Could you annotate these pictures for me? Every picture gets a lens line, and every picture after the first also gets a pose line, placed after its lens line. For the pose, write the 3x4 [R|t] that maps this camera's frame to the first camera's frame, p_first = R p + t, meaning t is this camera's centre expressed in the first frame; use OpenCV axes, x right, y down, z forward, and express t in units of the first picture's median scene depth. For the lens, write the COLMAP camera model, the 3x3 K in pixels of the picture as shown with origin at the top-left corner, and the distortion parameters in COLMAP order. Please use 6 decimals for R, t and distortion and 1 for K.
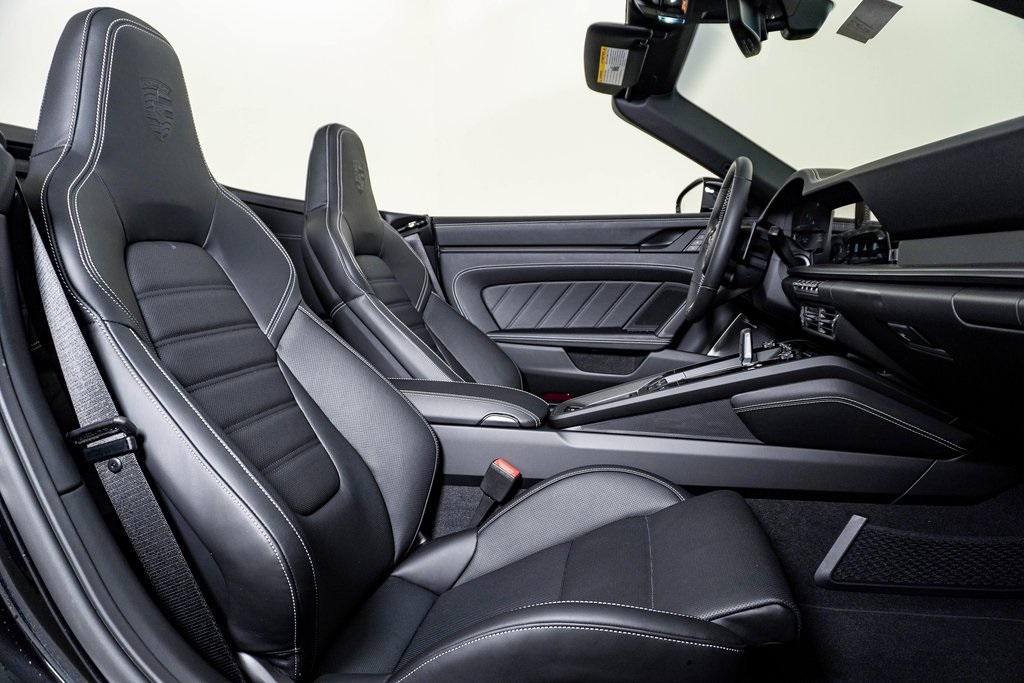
lens RADIAL K [[701.0, 0, 512.0], [0, 701.0, 341.5], [0, 0, 1]] dist [-0.000330, -0.000207]
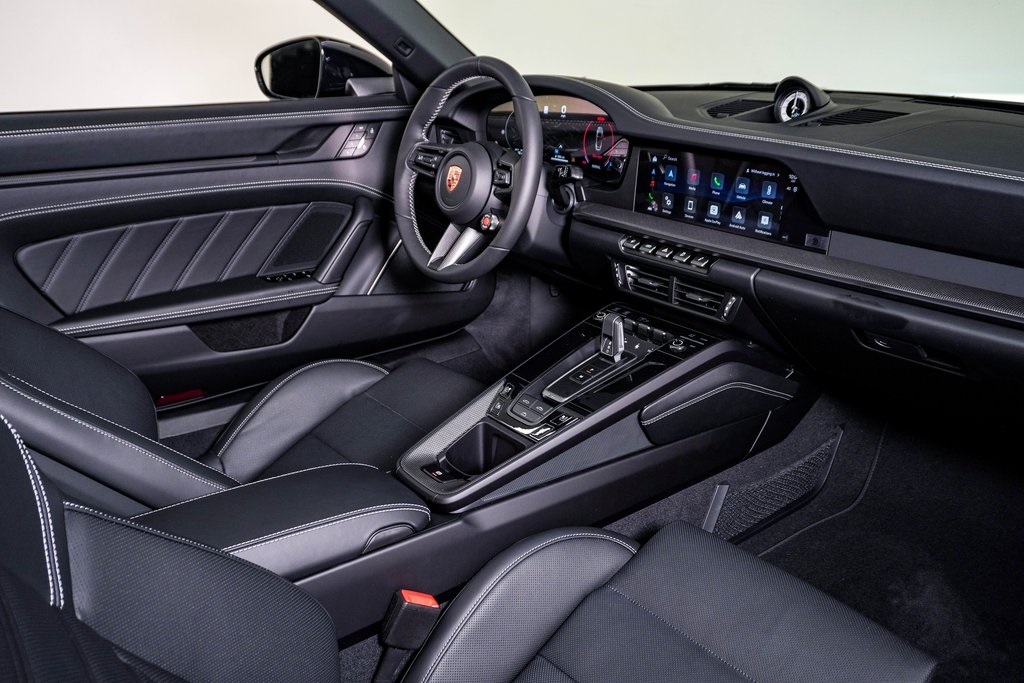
lens RADIAL K [[864.0, 0, 512.0], [0, 864.0, 341.5], [0, 0, 1]] dist [-0.010791, 0.004809]
pose [[0.662647, -0.247976, 0.706687, -0.295751], [0.071075, 0.960157, 0.270273, -0.171358], [-0.745551, -0.128868, 0.653870, 0.268202]]
